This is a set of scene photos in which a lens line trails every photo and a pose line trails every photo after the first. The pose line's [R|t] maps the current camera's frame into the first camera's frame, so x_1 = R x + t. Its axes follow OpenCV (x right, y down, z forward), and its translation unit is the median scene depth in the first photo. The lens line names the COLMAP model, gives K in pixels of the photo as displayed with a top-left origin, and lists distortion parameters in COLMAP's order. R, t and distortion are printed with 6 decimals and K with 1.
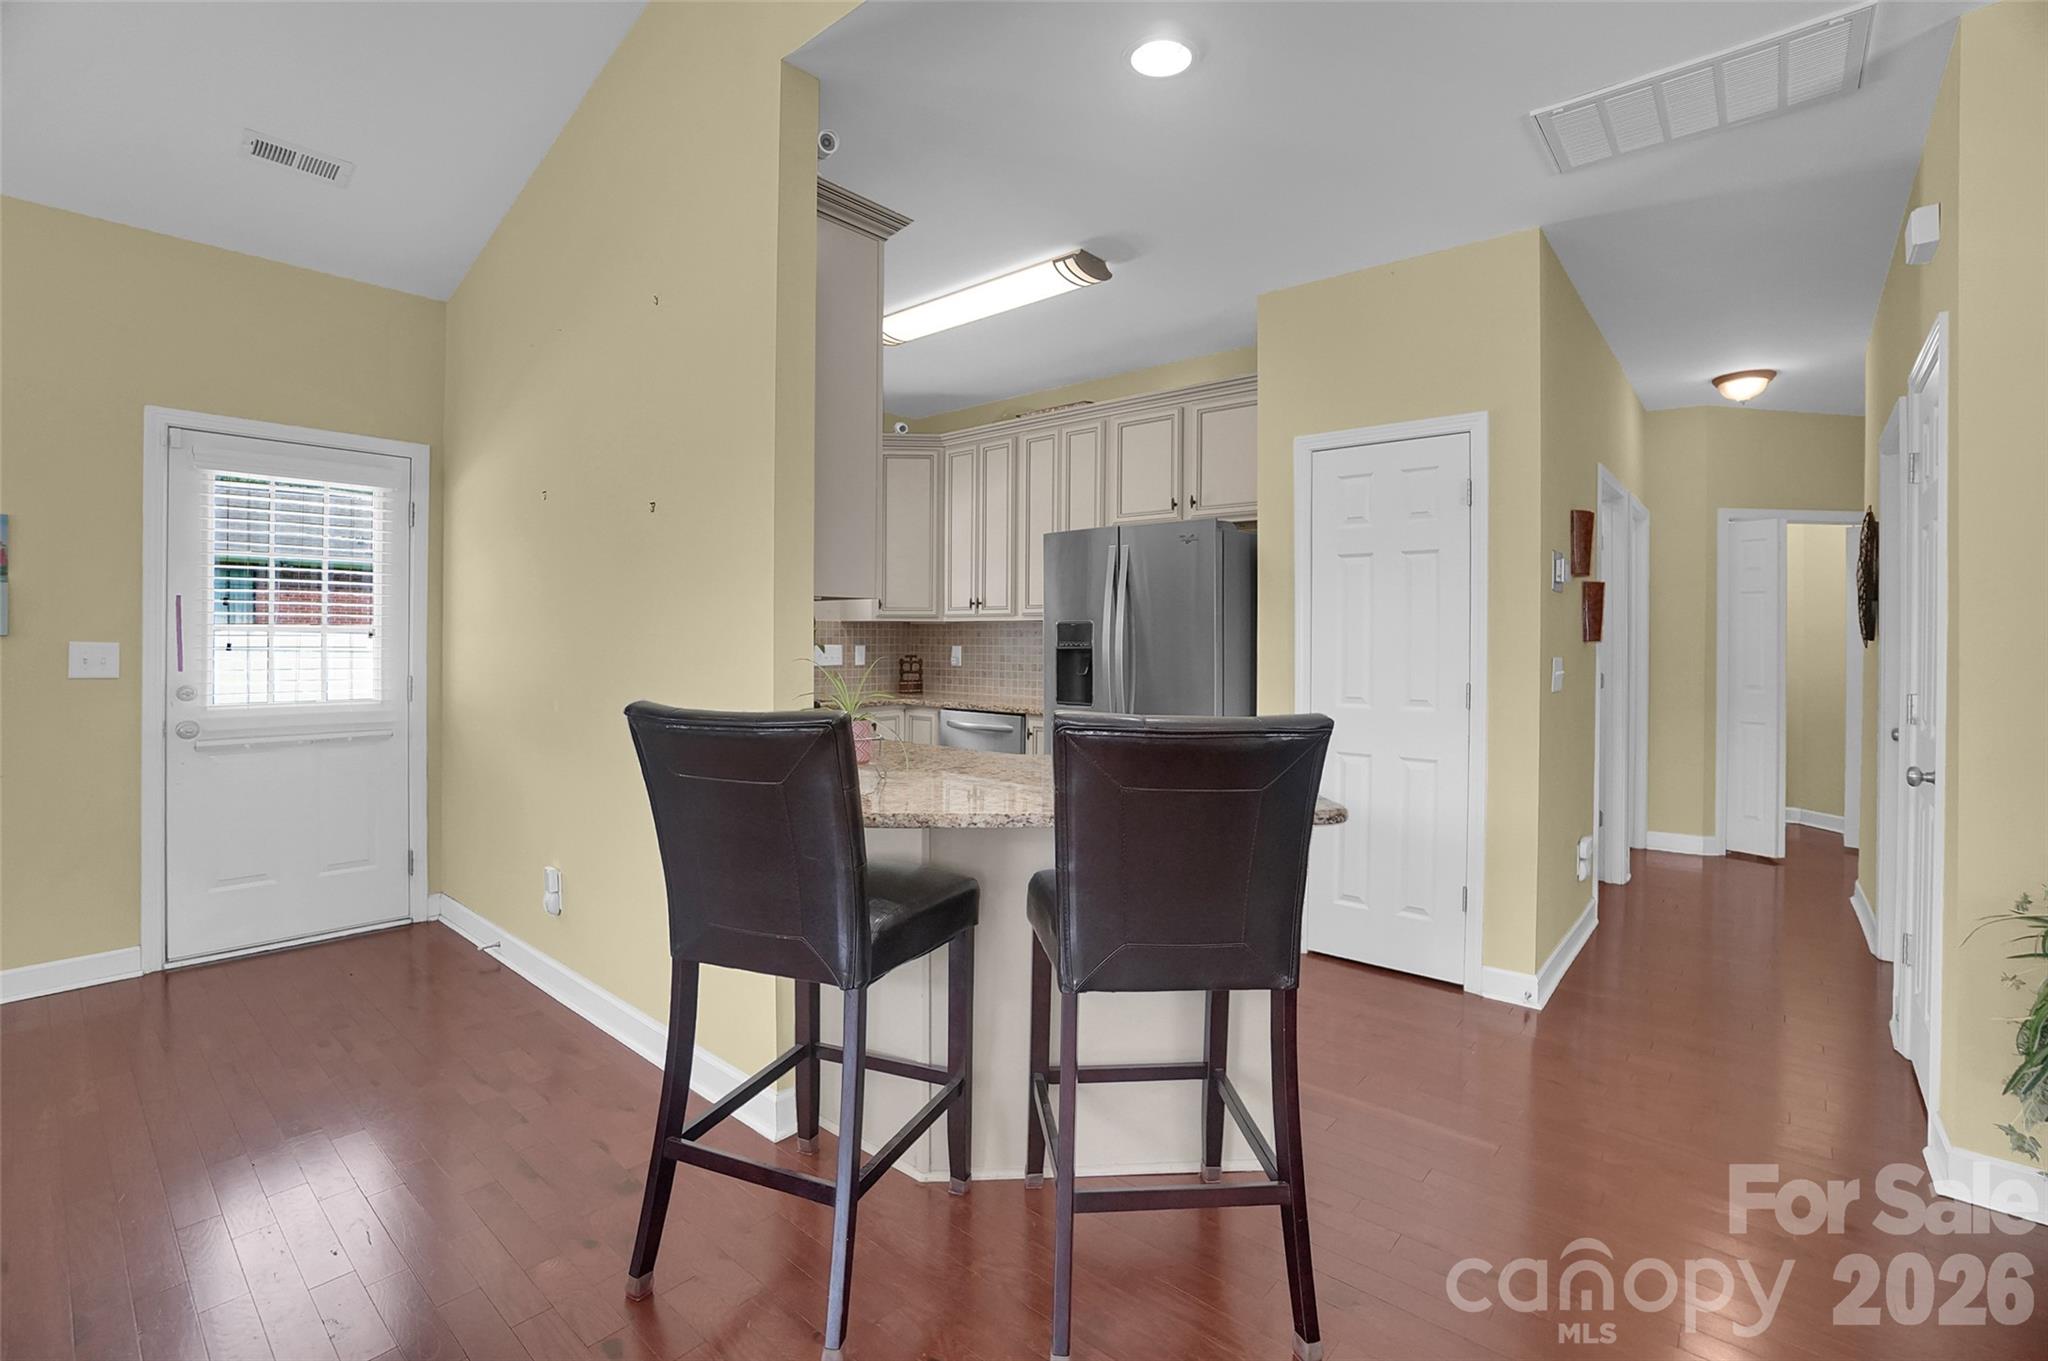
lens RADIAL K [[914.3, 0, 1008.1], [0, 914.3, 643.6], [0, 0, 1]] dist [-0.065158, 0.023008]
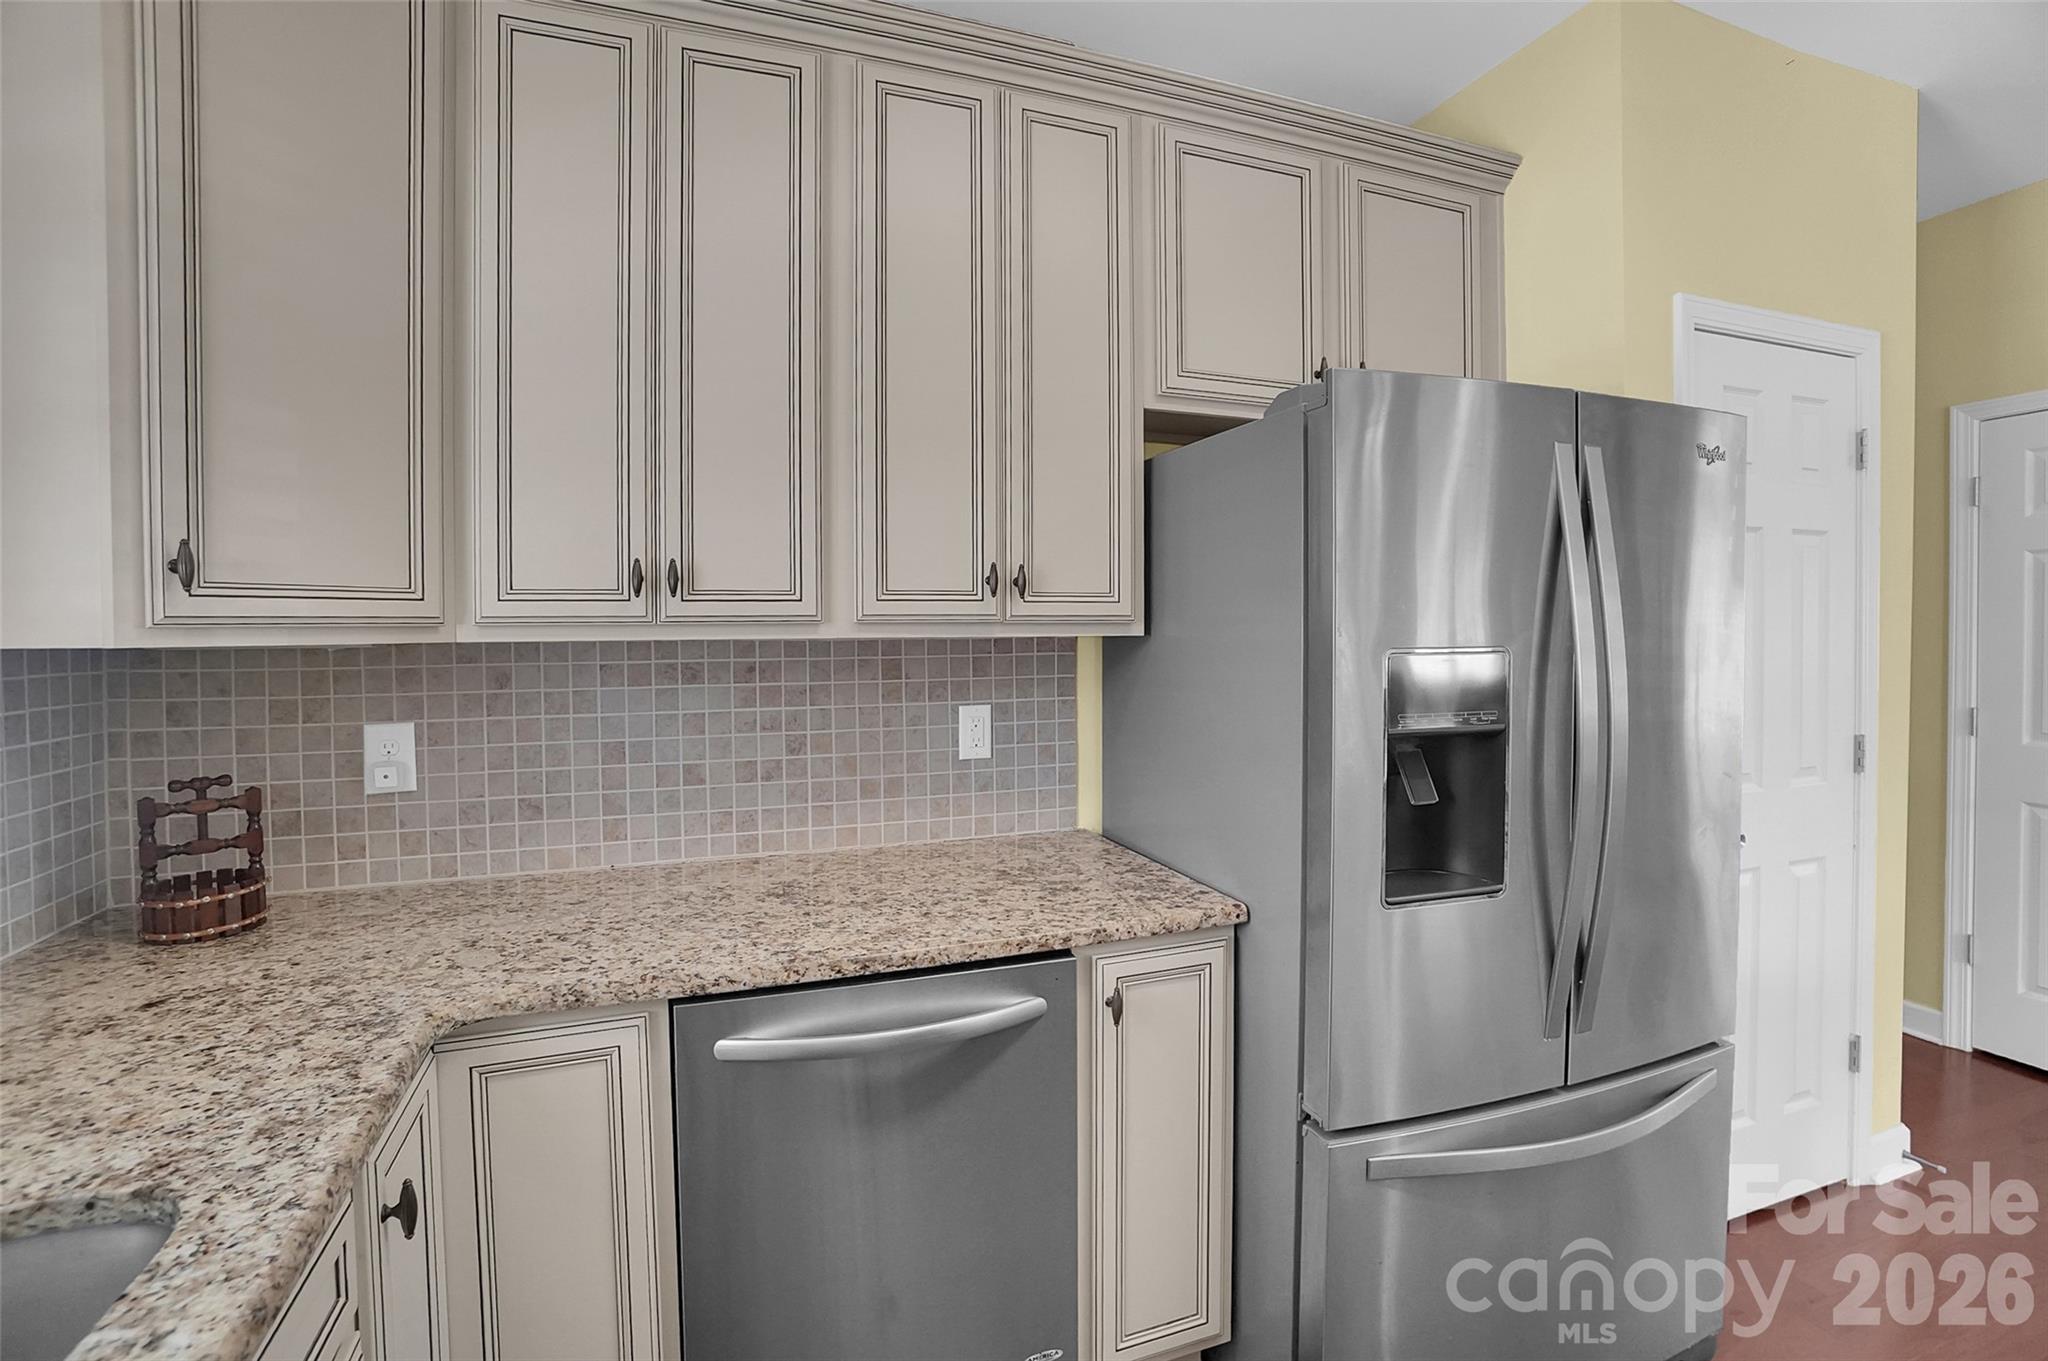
lens RADIAL K [[924.5, 0, 1008.9], [0, 924.5, 690.4], [0, 0, 1]] dist [-0.059913, 0.021584]
pose [[0.471210, -0.063369, 0.879741, -0.295040], [0.013105, 0.997809, 0.064855, -0.032825], [-0.881923, -0.019032, 0.471008, 0.960663]]
